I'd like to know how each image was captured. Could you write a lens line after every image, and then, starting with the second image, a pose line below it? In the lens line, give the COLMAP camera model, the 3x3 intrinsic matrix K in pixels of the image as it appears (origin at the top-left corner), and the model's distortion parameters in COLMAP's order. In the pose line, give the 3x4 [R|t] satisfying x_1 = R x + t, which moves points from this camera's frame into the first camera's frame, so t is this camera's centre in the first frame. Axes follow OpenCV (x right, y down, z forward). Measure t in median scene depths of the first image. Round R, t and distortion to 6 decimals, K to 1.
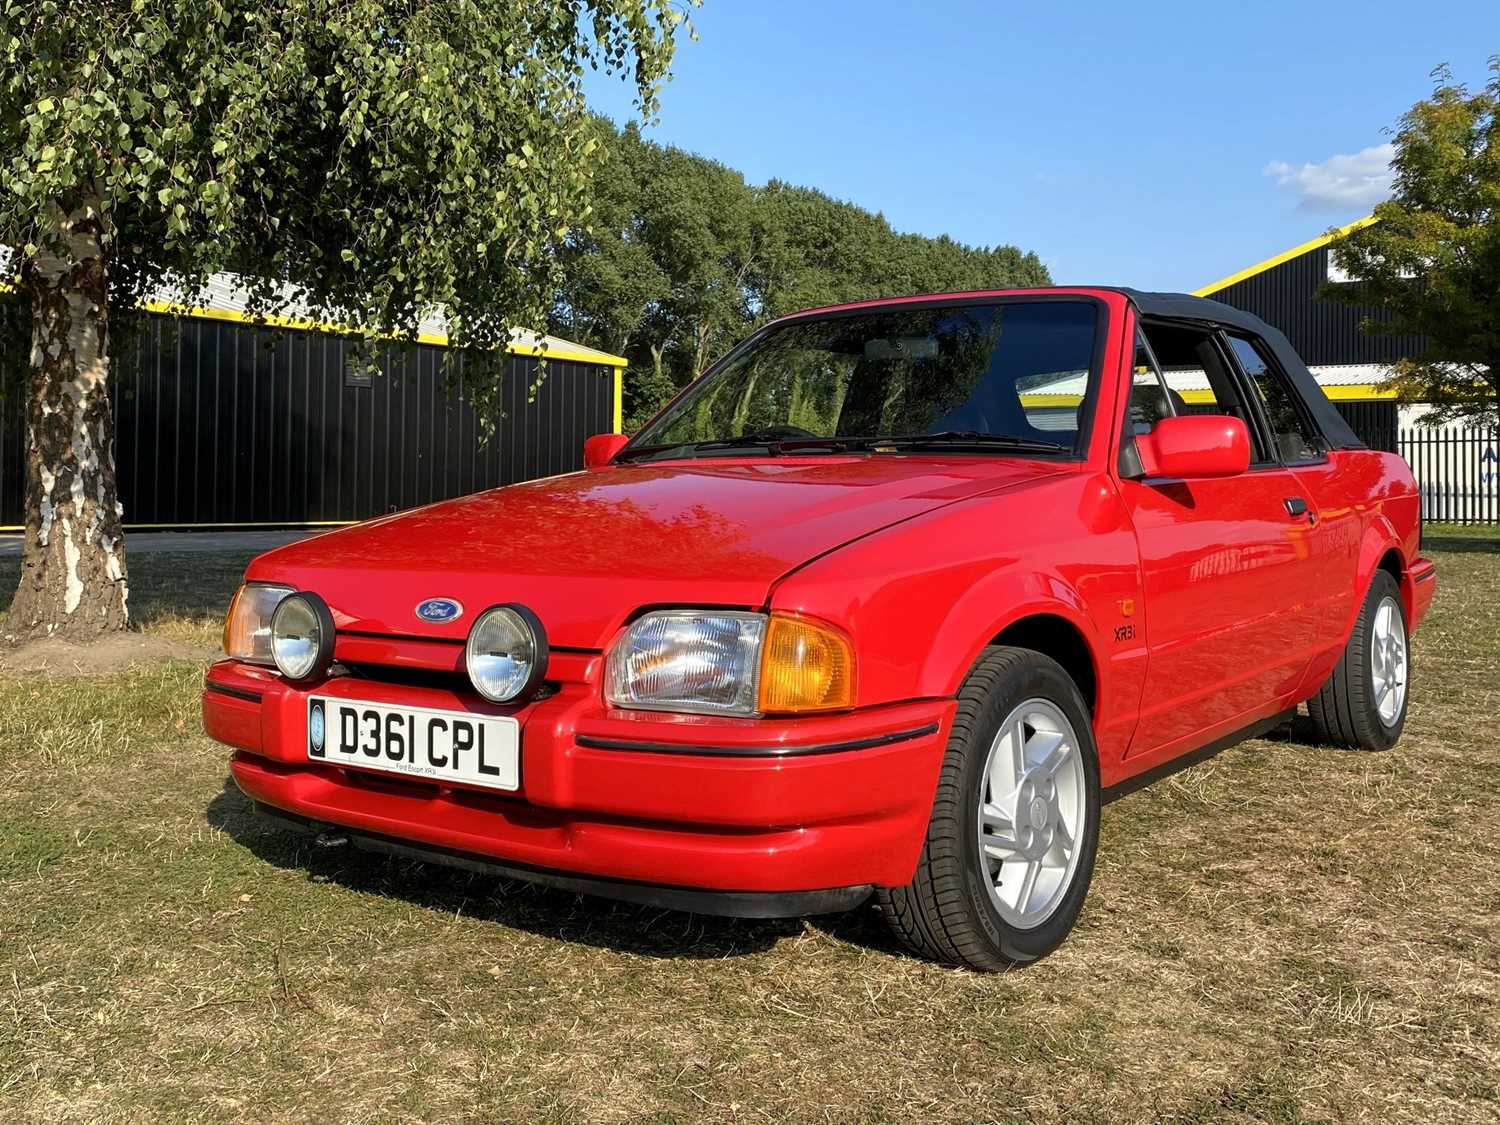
lens RADIAL K [[1107.4, 0, 750.0], [0, 1107.4, 562.5], [0, 0, 1]] dist [0.051391, -0.009328]
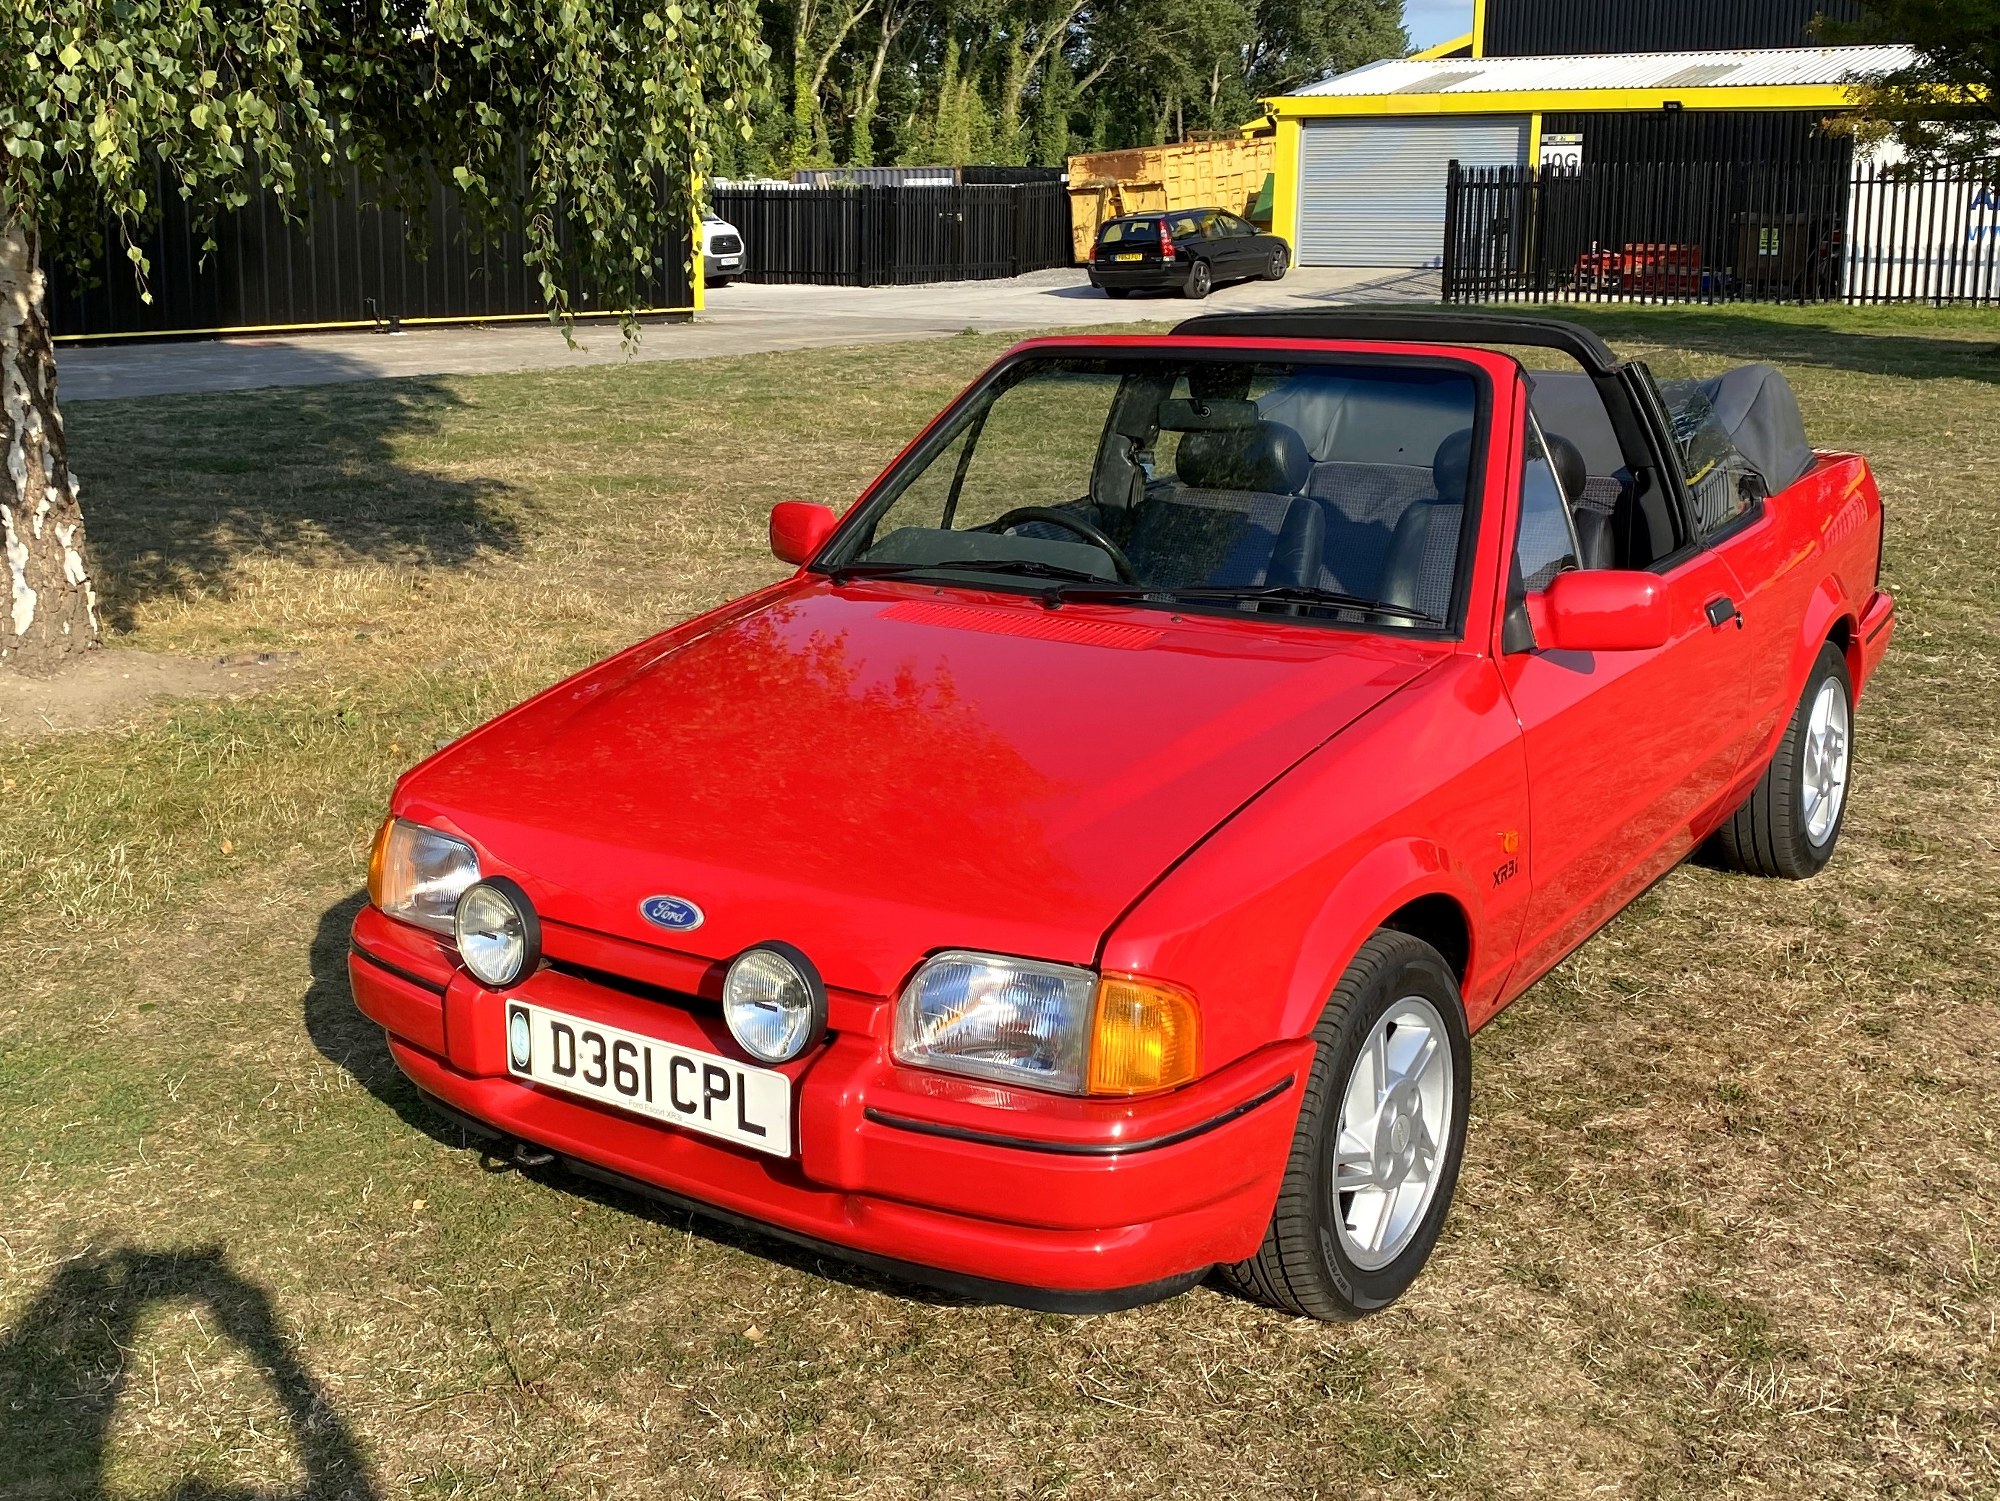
lens RADIAL K [[1516.1, 0, 988.4], [0, 1516.1, 750.6], [0, 0, 1]] dist [0.052105, -0.000584]
pose [[0.999823, -0.004848, 0.018173, -0.069172], [0.002447, 0.991530, 0.129857, -0.215802], [-0.018648, -0.129790, 0.991366, -0.086066]]
